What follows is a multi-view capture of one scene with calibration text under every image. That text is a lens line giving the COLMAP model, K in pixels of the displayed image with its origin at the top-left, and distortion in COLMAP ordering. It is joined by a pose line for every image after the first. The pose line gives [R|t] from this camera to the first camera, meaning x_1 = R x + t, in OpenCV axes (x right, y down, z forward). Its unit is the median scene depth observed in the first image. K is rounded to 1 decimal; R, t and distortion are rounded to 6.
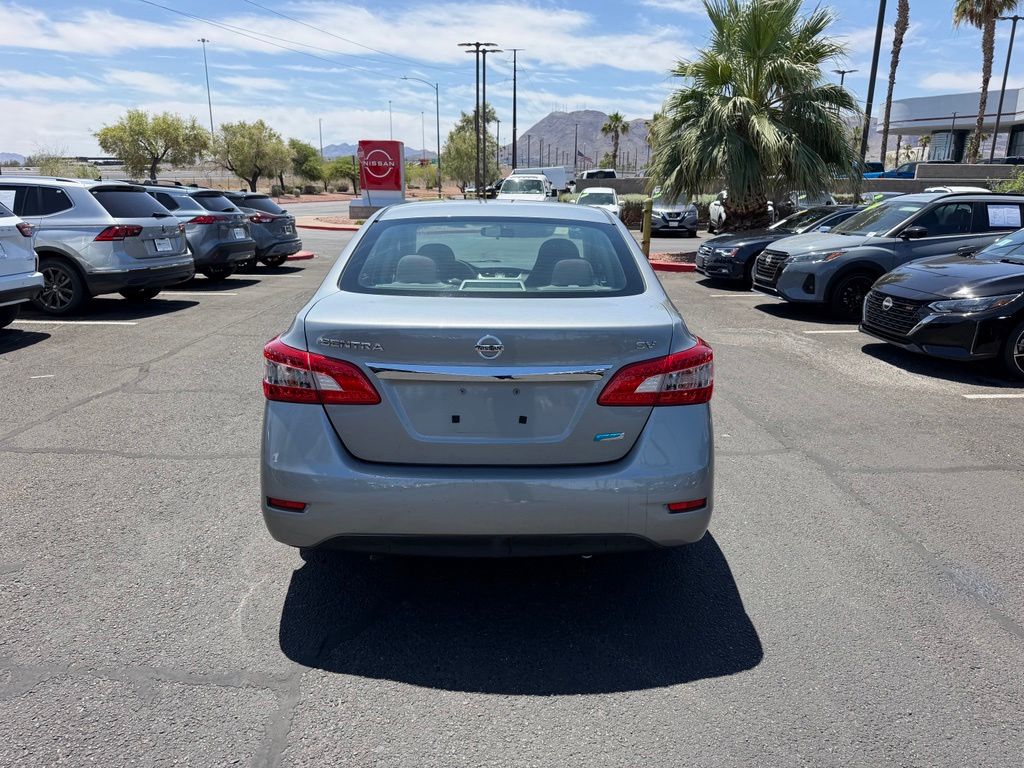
lens RADIAL K [[766.5, 0, 527.0], [0, 766.5, 384.4], [0, 0, 1]] dist [-0.007523, -0.003127]
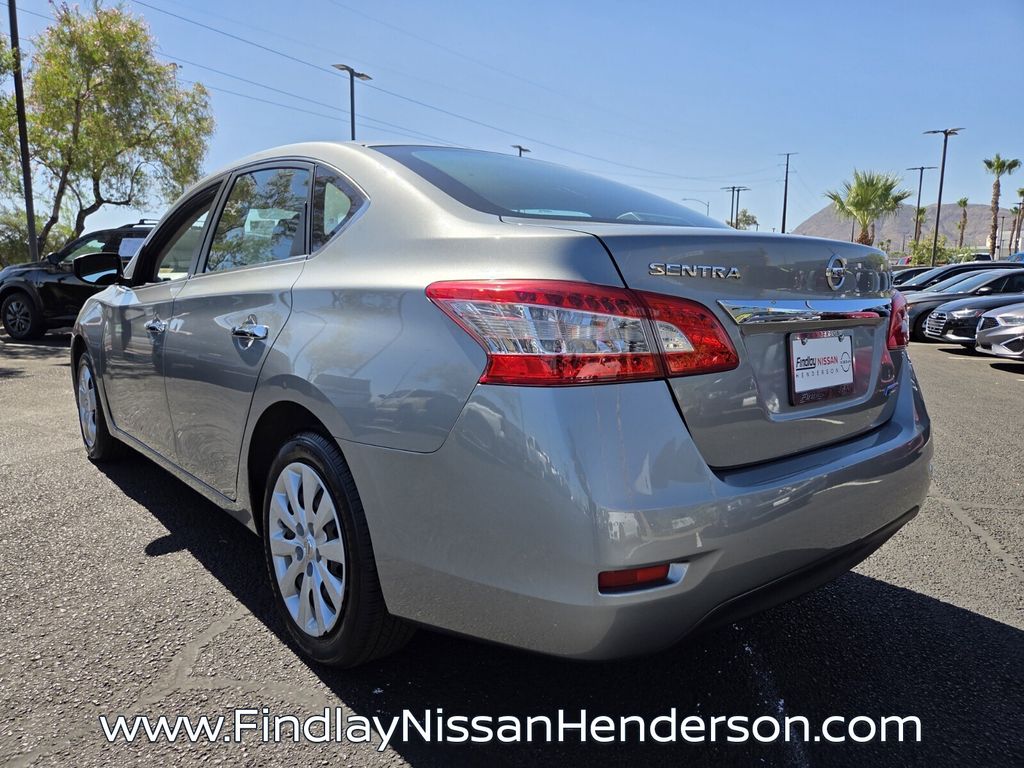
lens RADIAL K [[752.5, 0, 519.5], [0, 752.5, 383.4], [0, 0, 1]] dist [0.001079, -0.041575]
pose [[0.758769, -0.091830, 0.644854, -0.090662], [0.140618, 0.989760, -0.024513, 0.003573], [-0.636000, 0.109278, 0.763913, 0.084105]]
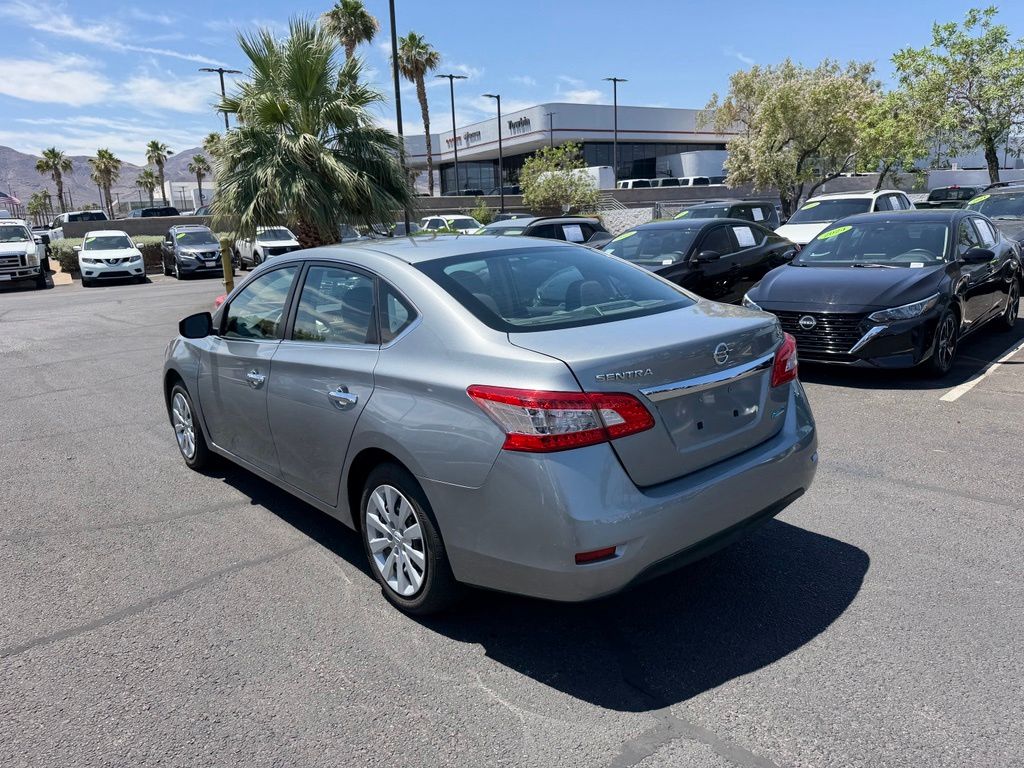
lens RADIAL K [[739.5, 0, 512.0], [0, 739.5, 384.0], [0, 0, 1]] dist [0.053145, -0.044230]
pose [[0.769120, -0.181126, 0.612901, -0.119409], [0.205129, 0.978222, 0.031672, -0.012839], [-0.605290, 0.101364, 0.789525, 0.042299]]
